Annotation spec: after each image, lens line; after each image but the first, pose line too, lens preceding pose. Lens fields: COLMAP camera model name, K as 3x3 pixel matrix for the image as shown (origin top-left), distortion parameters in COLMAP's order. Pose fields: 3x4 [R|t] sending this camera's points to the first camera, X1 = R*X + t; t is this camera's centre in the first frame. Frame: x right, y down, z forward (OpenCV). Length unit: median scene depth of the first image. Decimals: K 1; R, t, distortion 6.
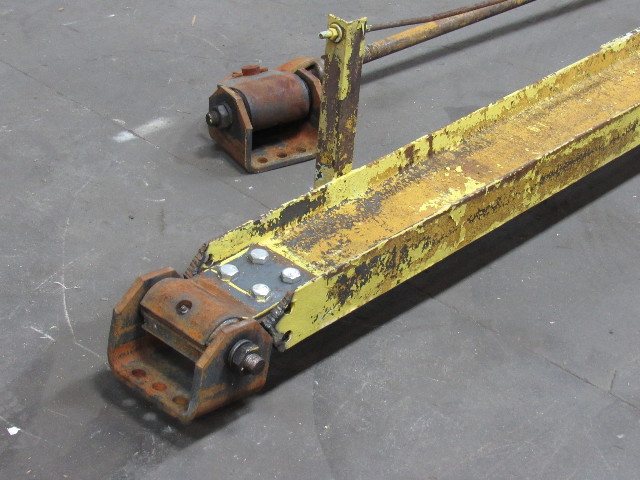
lens RADIAL K [[1468.2, 0, 320.0], [0, 1468.2, 240.0], [0, 0, 1]] dist [-0.084697, -0.180310]
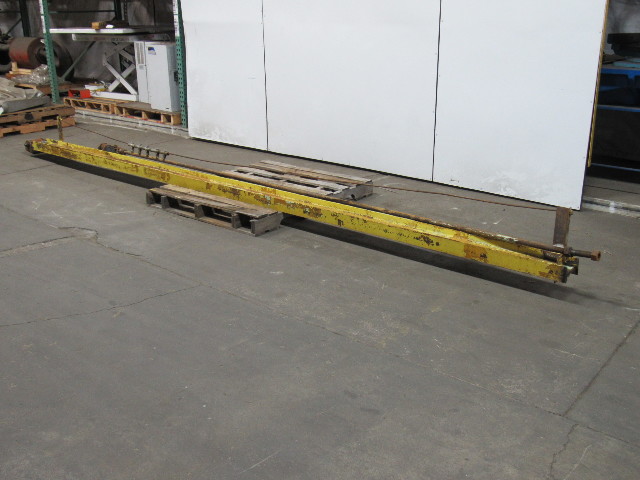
lens RADIAL K [[667.7, 0, 320.0], [0, 667.7, 240.0], [0, 0, 1]] dist [-0.048096, -0.000860]
pose [[0.037684, 0.263725, -0.963862, 3.180812], [-0.527022, 0.824742, 0.205055, -0.942810], [0.849016, 0.500249, 0.170069, 1.760206]]
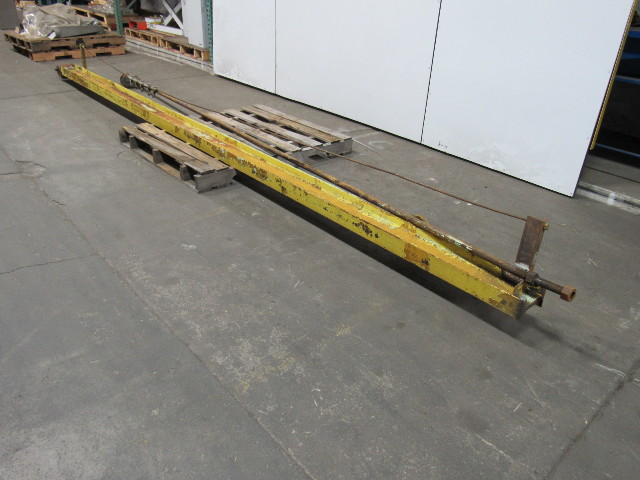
lens RADIAL K [[498.1, 0, 320.0], [0, 498.1, 240.0], [0, 0, 1]] dist [-0.025052, -0.001985]
pose [[-0.105433, 0.414192, -0.904062, 2.483452], [-0.576507, 0.715302, 0.394946, -1.089781], [0.810261, 0.562839, 0.163368, 2.061639]]
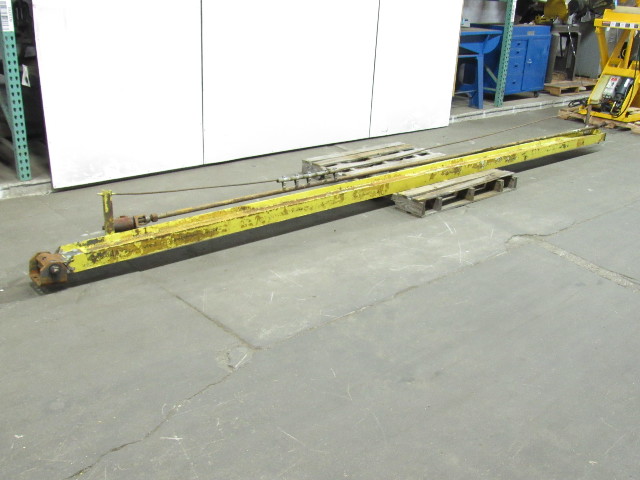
lens RADIAL K [[667.7, 0, 320.0], [0, 667.7, 240.0], [0, 0, 1]] dist [-0.048096, -0.000860]
pose [[0.992168, 0.009135, -0.124573, 0.752553], [-0.033575, 0.980120, -0.195542, 0.280644], [0.120310, 0.198193, 0.972751, -0.550050]]
